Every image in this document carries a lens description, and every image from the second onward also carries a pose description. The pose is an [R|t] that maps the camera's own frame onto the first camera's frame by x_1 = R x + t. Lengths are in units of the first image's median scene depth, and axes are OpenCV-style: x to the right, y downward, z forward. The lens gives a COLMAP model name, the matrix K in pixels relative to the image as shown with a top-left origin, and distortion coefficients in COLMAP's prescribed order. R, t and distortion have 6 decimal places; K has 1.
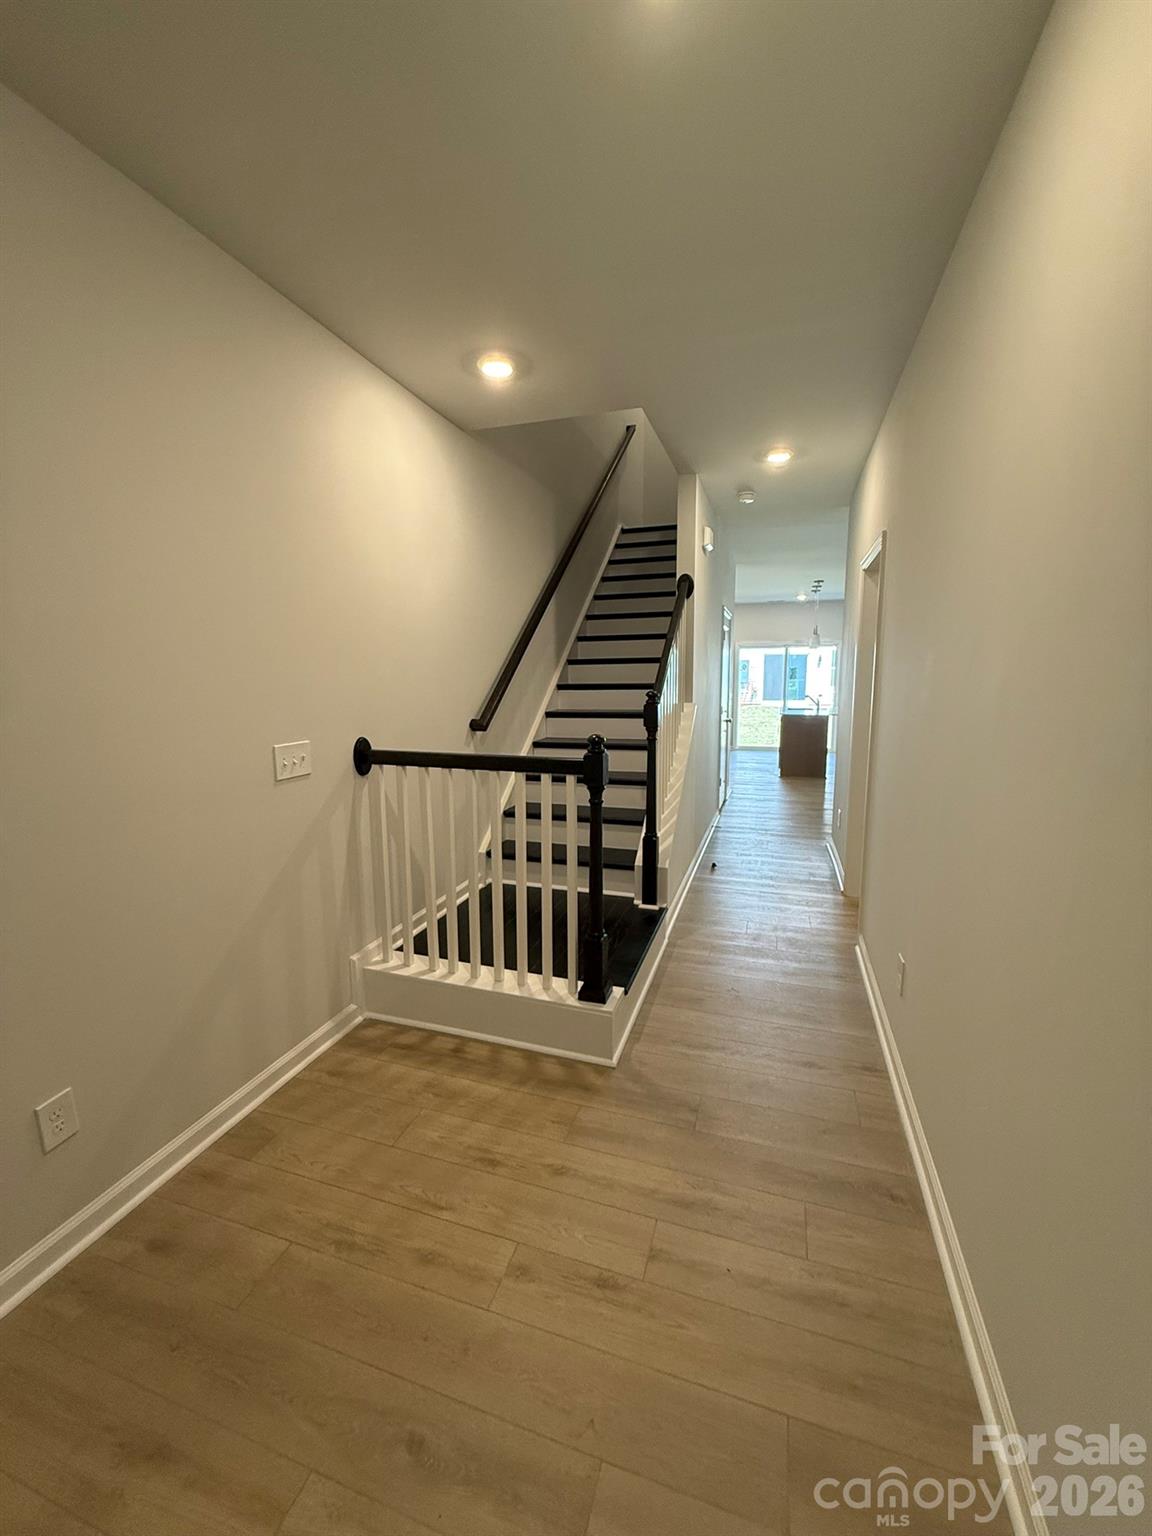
lens RADIAL K [[615.8, 0, 573.7], [0, 615.8, 767.3], [0, 0, 1]] dist [-0.000442, 0.000482]
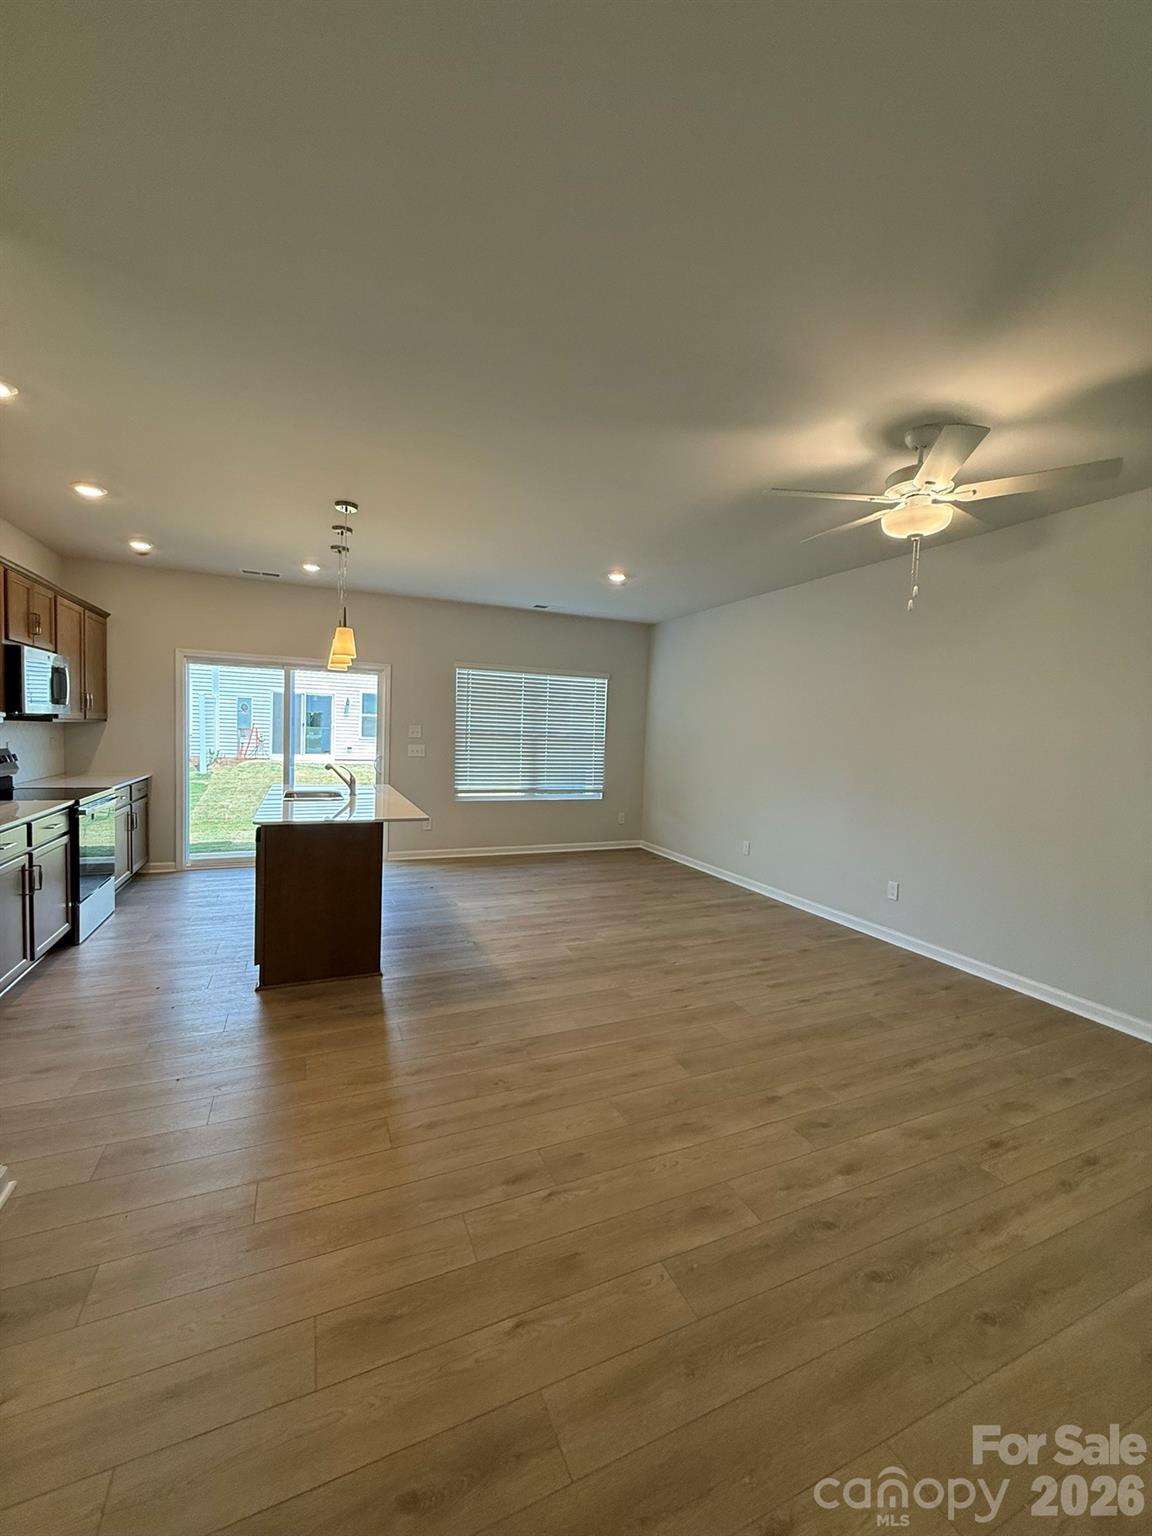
lens RADIAL K [[615.8, 0, 585.0], [0, 615.8, 767.2], [0, 0, 1]] dist [-0.000442, 0.000482]
pose [[0.736536, -0.008799, 0.676341, 0.211956], [0.061187, 0.996683, -0.053666, -0.078914], [-0.673626, 0.080910, 0.734631, 0.538258]]
